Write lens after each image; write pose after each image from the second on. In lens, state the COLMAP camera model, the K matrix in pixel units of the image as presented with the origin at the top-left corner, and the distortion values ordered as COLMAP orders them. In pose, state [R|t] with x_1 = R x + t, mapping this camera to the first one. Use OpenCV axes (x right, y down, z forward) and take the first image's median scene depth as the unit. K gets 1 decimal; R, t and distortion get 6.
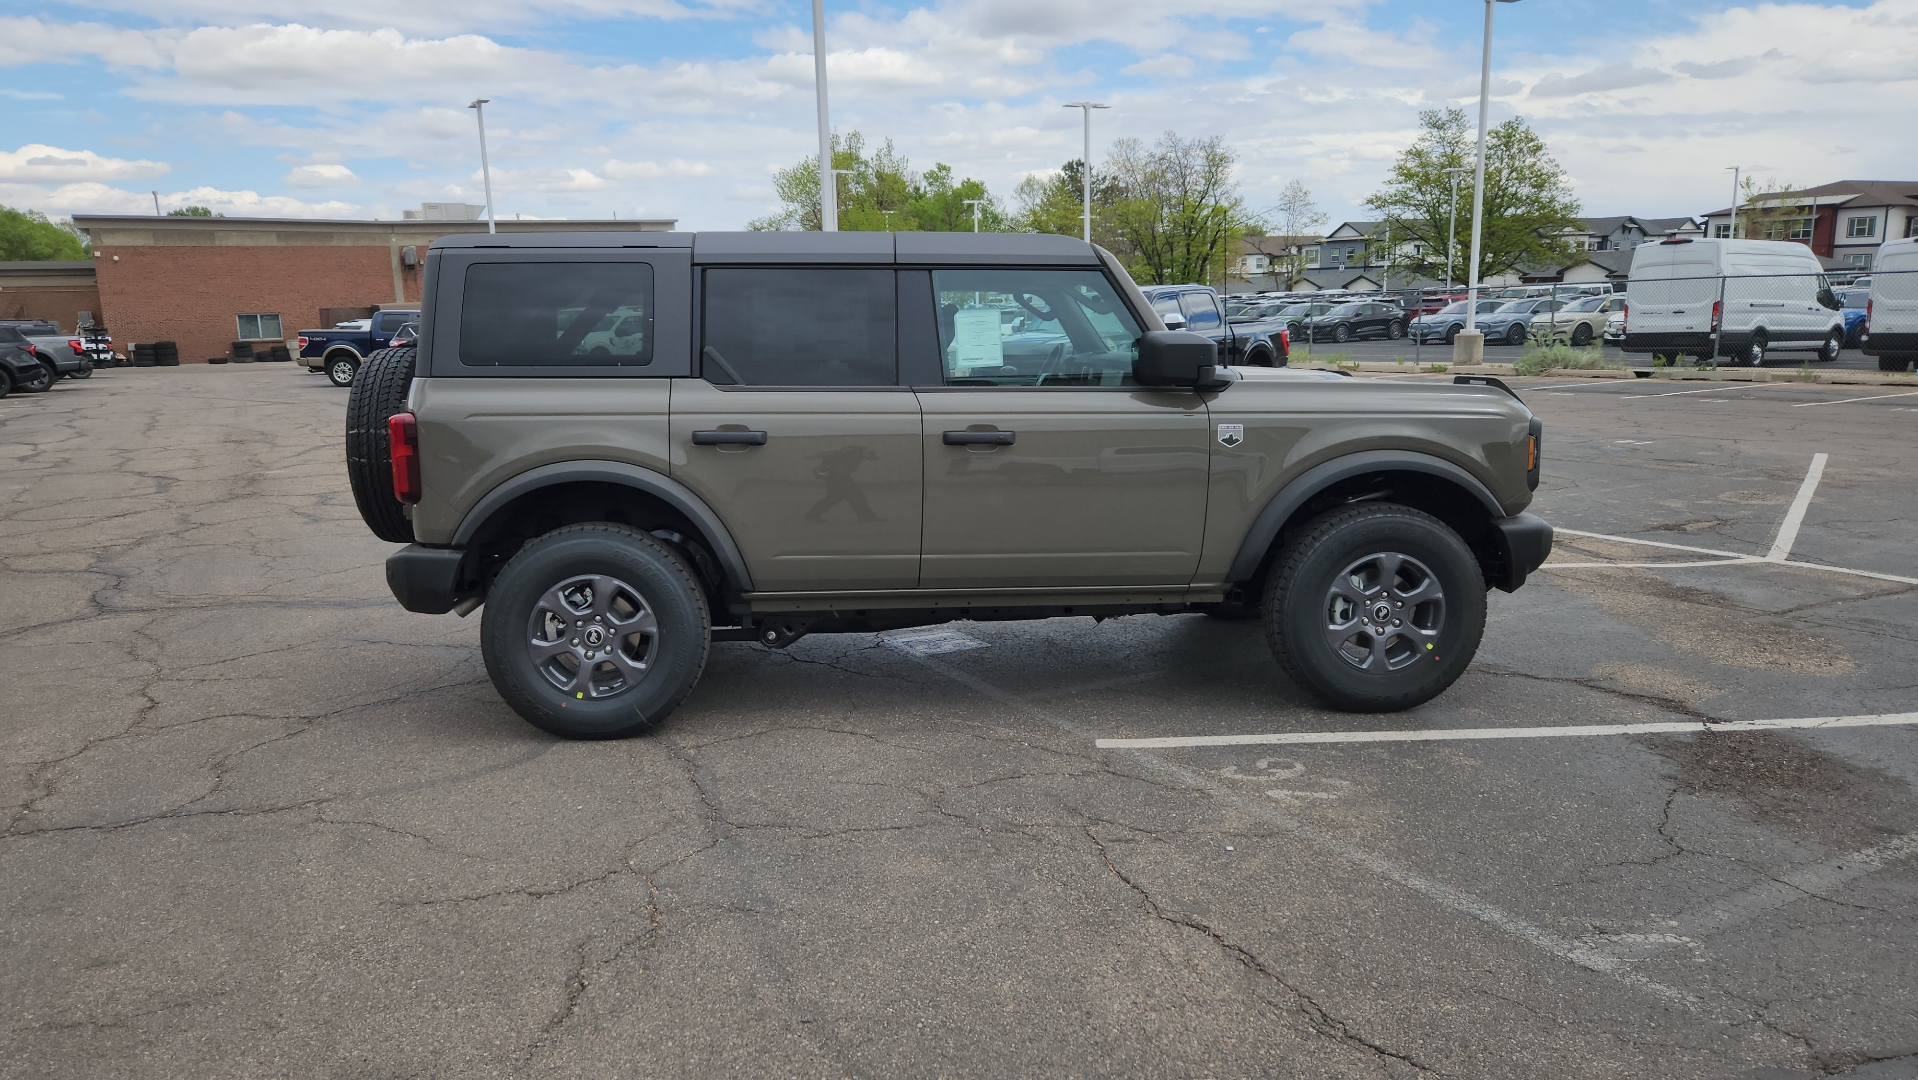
lens RADIAL K [[1286.7, 0, 923.5], [0, 1286.7, 518.7], [0, 0, 1]] dist [0.068968, -0.055738]
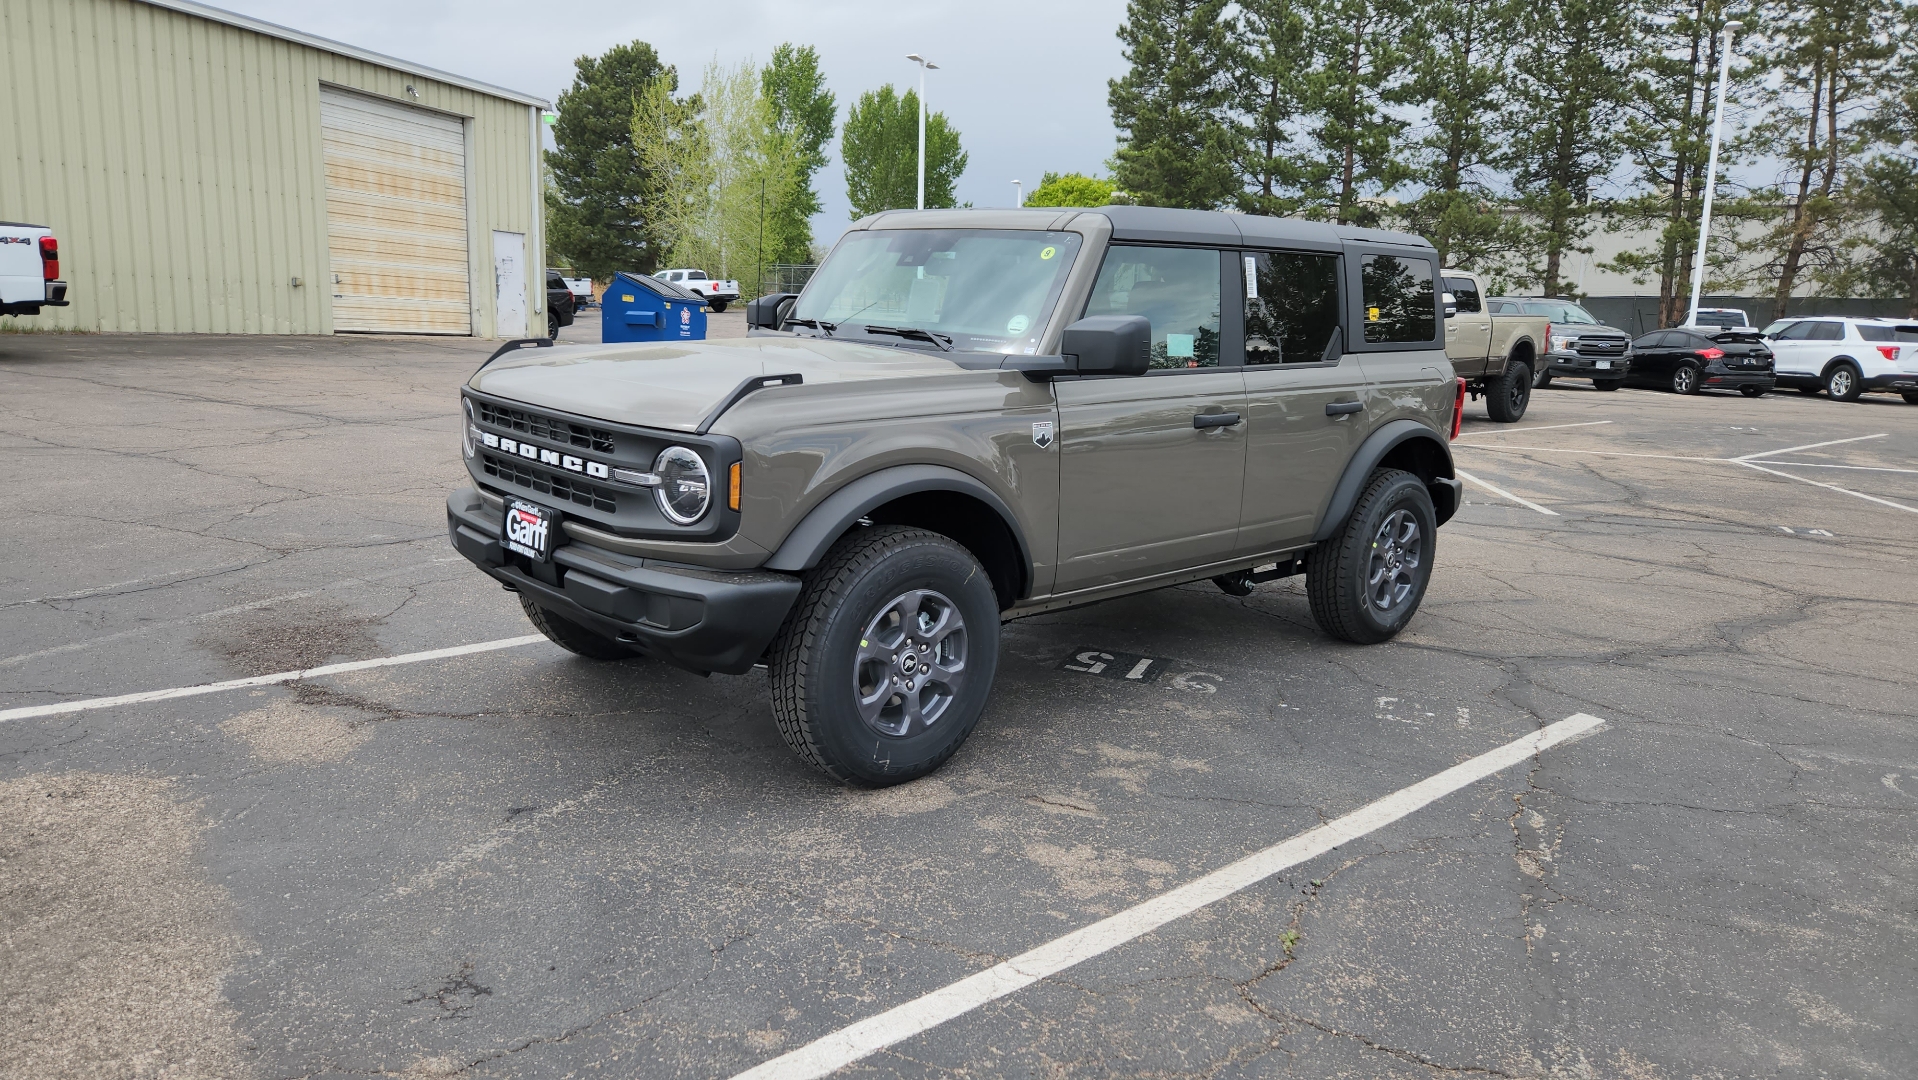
lens RADIAL K [[1286.7, 0, 927.2], [0, 1286.7, 551.3], [0, 0, 1]] dist [0.068968, -0.055738]
pose [[-0.778513, 0.106096, -0.618595, 0.807108], [-0.119261, 0.942644, 0.311766, -0.294849], [0.616193, 0.316488, -0.721208, 1.929990]]
